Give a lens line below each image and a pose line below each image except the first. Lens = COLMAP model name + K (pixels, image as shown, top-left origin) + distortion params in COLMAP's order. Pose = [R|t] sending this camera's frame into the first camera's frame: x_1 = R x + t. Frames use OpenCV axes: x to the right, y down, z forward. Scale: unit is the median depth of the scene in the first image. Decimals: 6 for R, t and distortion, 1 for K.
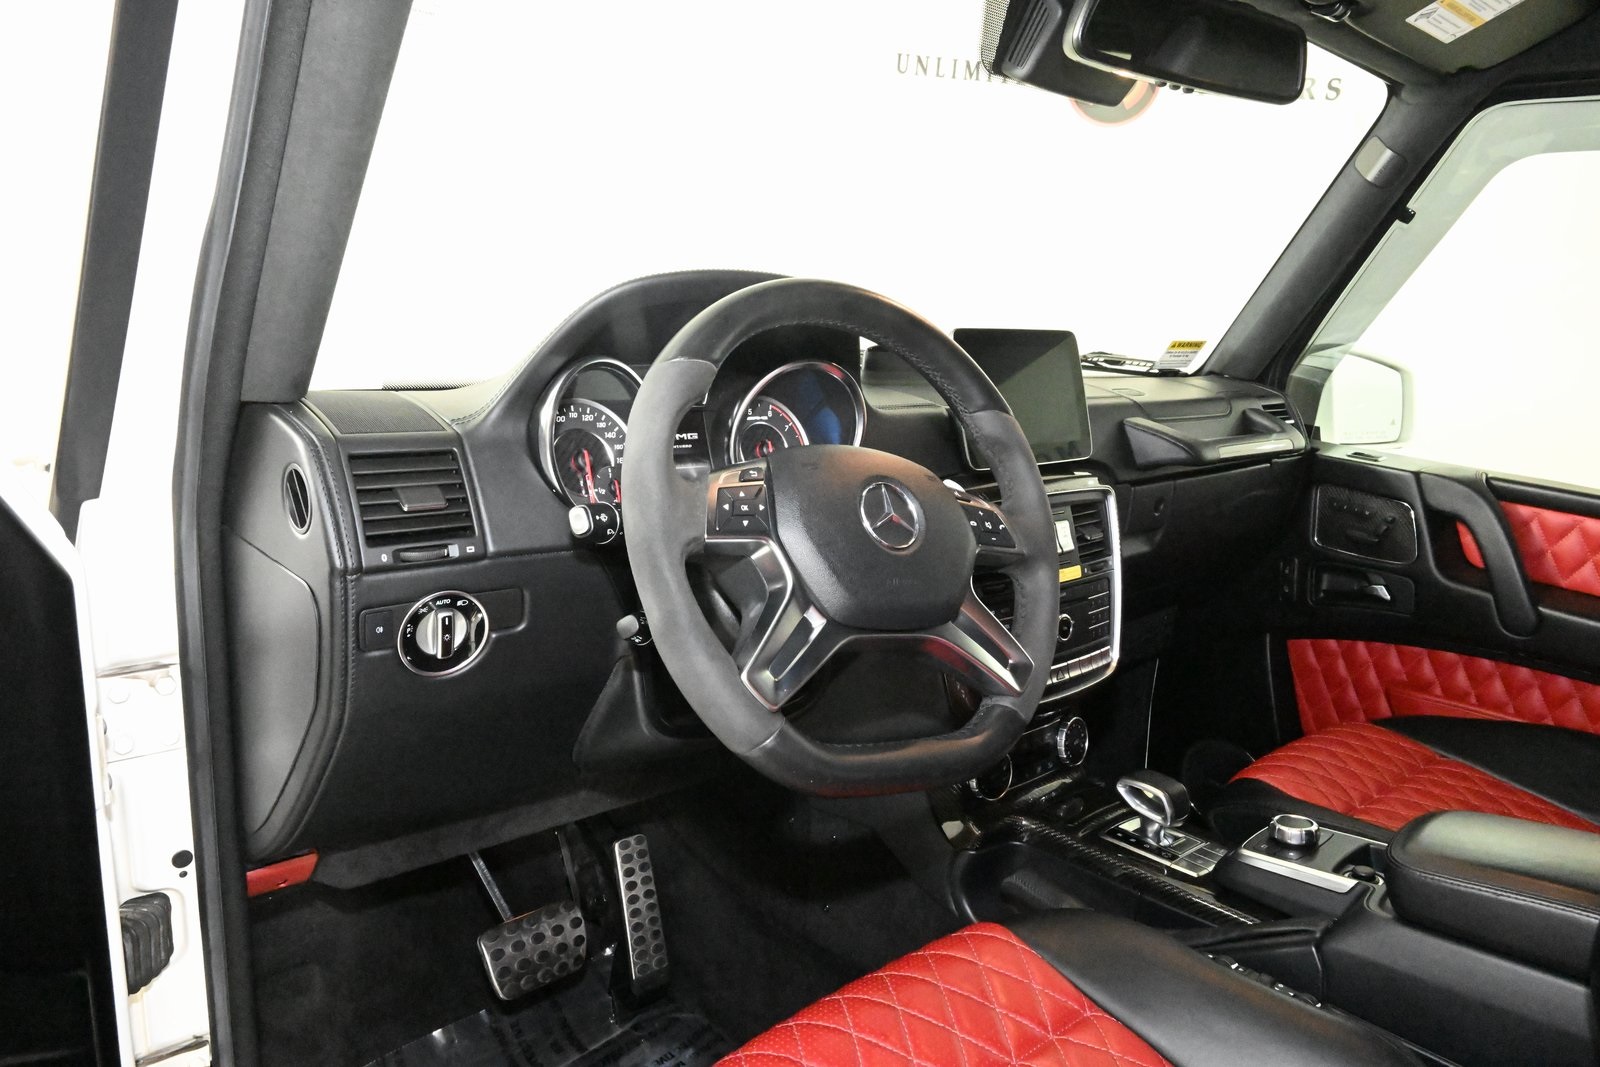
lens RADIAL K [[1049.5, 0, 792.0], [0, 1049.5, 540.6], [0, 0, 1]] dist [0.002020, -0.006665]
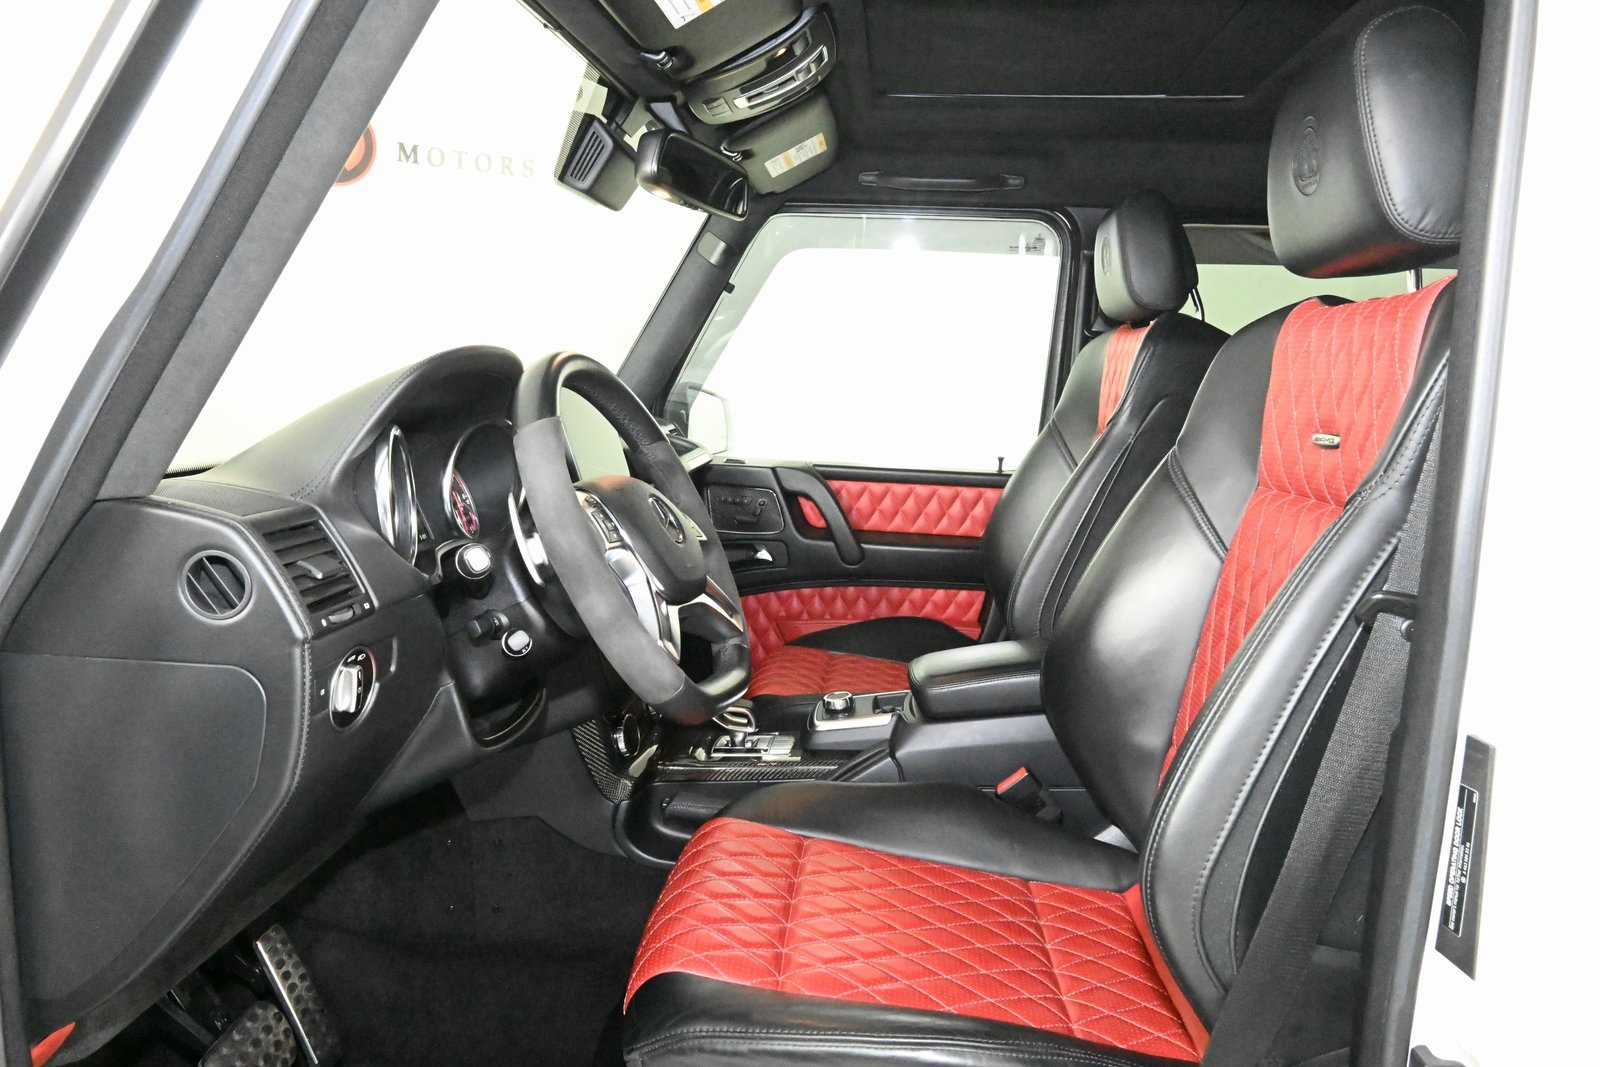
lens RADIAL K [[1049.5, 0, 802.8], [0, 1049.5, 546.6], [0, 0, 1]] dist [0.002020, -0.006665]
pose [[0.714099, -0.160835, 0.681319, -0.499537], [0.186554, 0.981776, 0.036233, -0.004923], [-0.674730, 0.101229, 0.731090, -0.078527]]
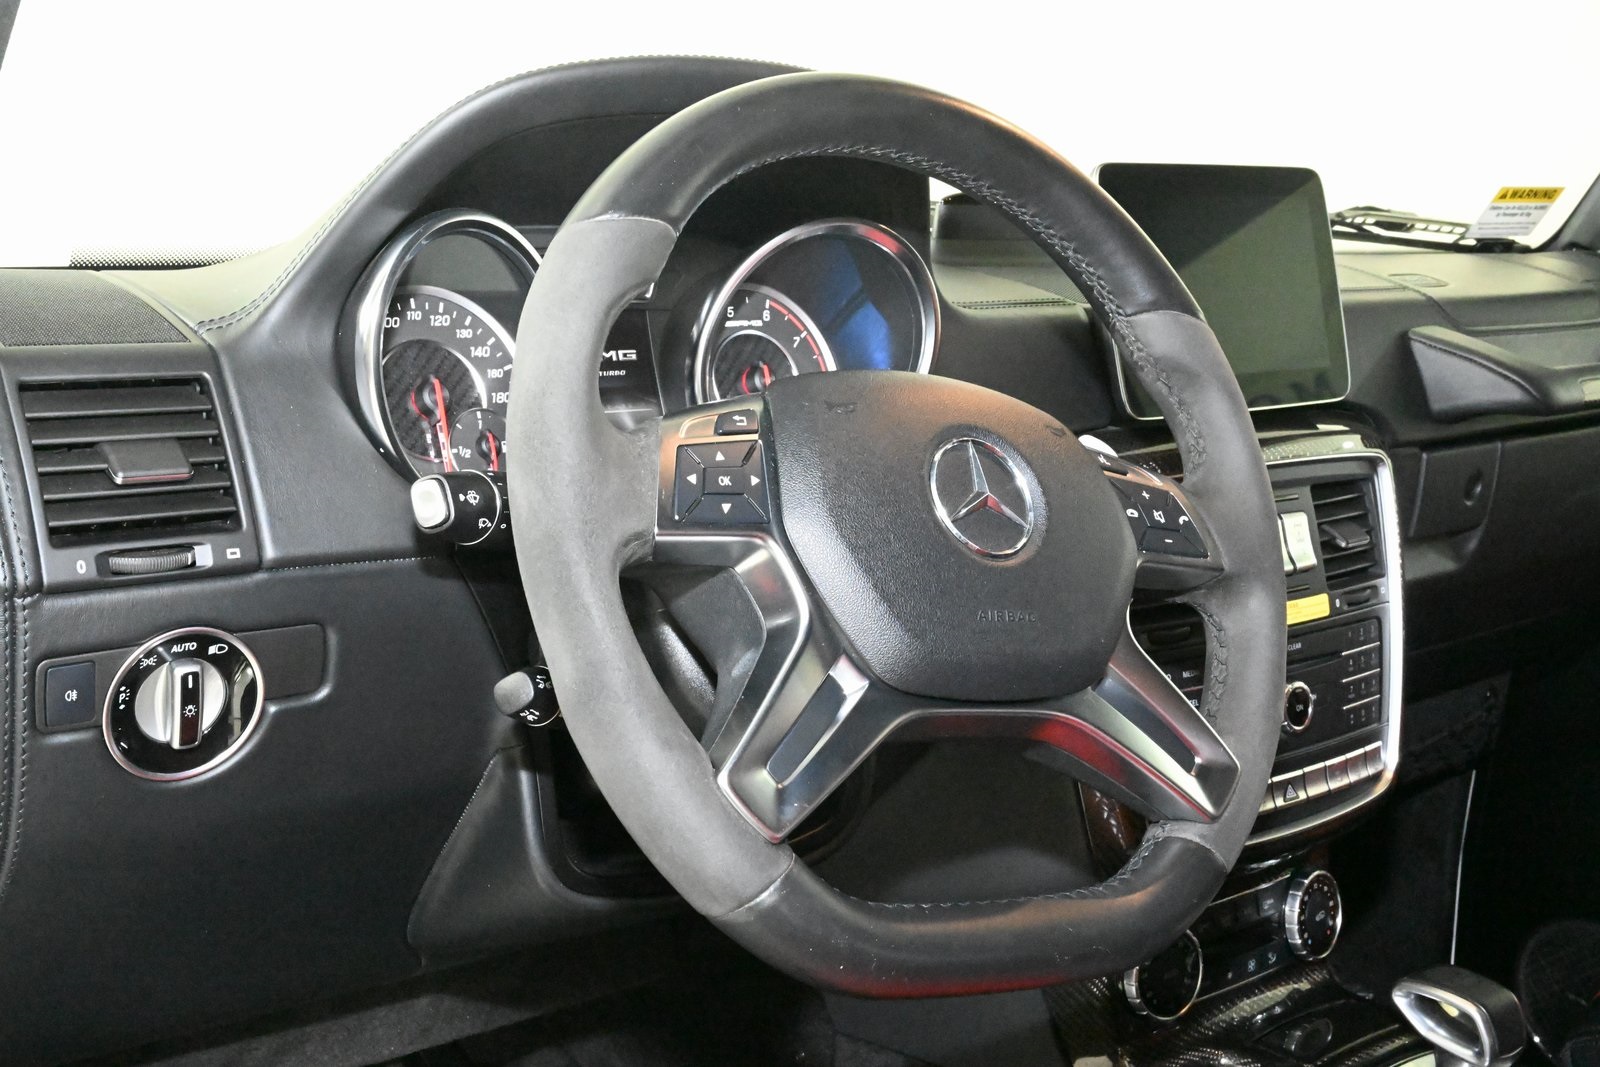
lens RADIAL K [[1953.6, 0, 793.2], [0, 1953.6, 548.5], [0, 0, 1]] dist [0.022447, 0.000000]
pose [[0.999984, 0.005268, -0.002244, -0.003779], [-0.005277, 0.999979, -0.003819, 0.005681], [0.002224, 0.003831, 0.999990, -0.030162]]
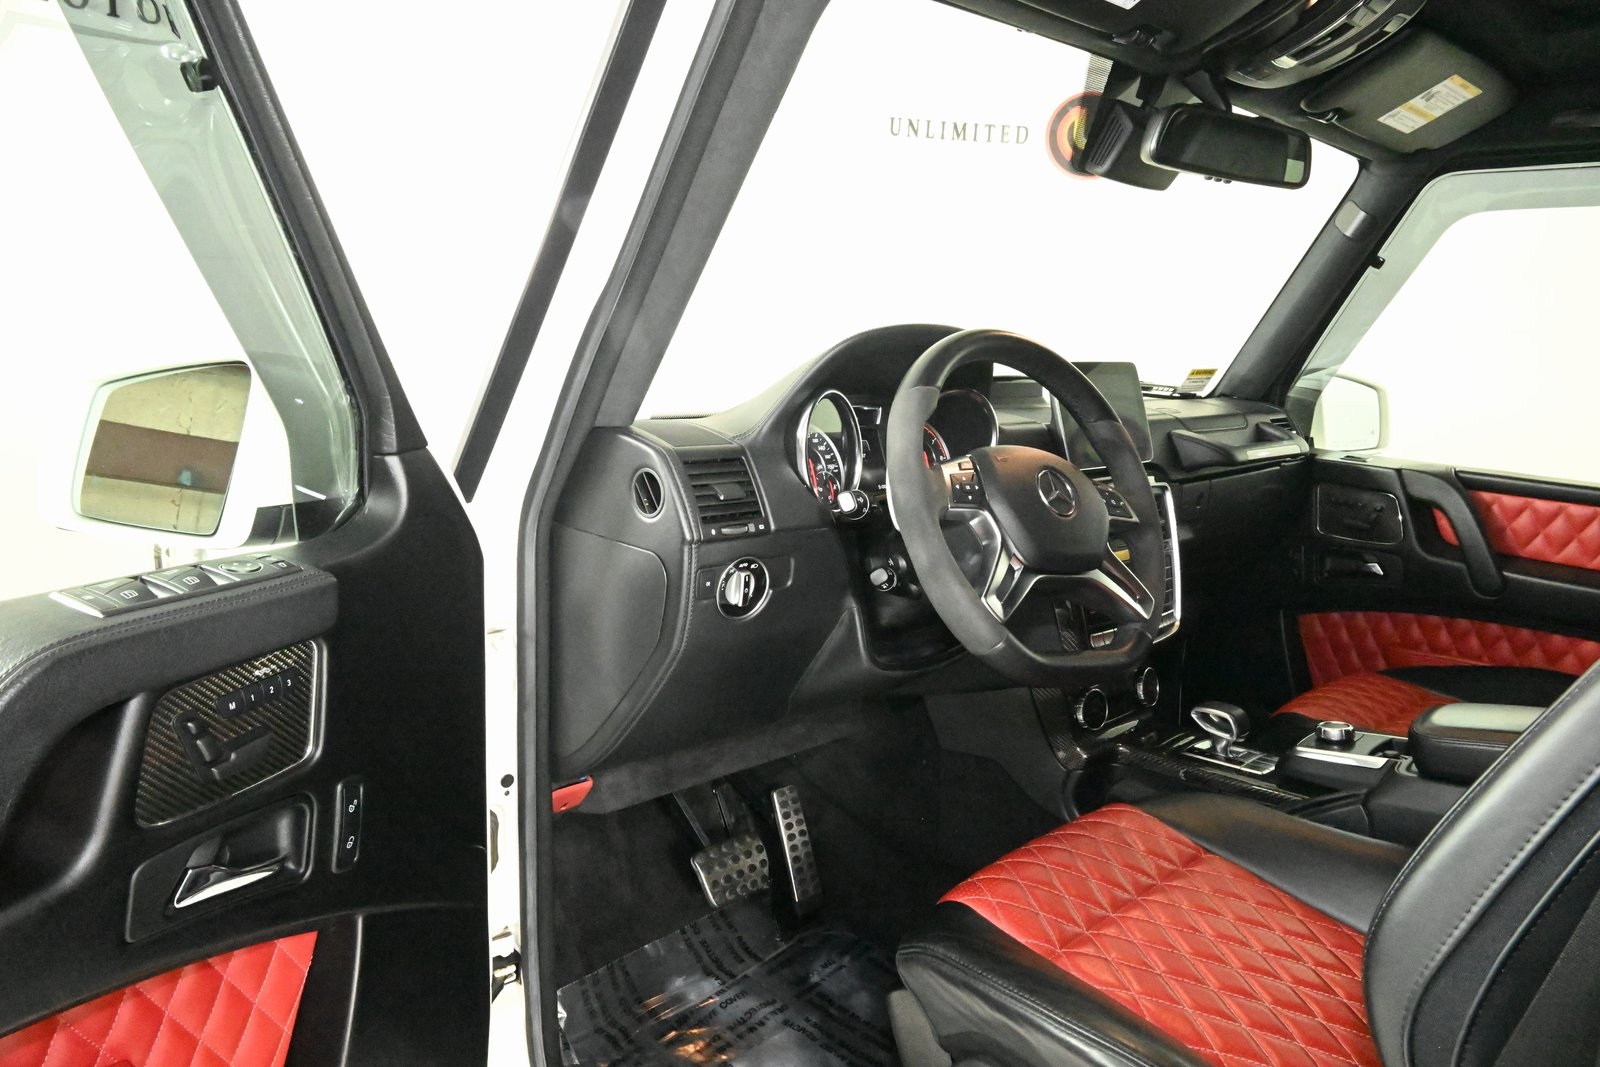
lens RADIAL K [[1049.5, 0, 794.9], [0, 1049.5, 540.8], [0, 0, 1]] dist [0.002020, -0.006665]
pose [[0.998803, -0.035299, 0.033850, -0.215638], [0.036644, 0.998529, -0.039963, 0.058759], [-0.032389, 0.041155, 0.998628, -0.279217]]
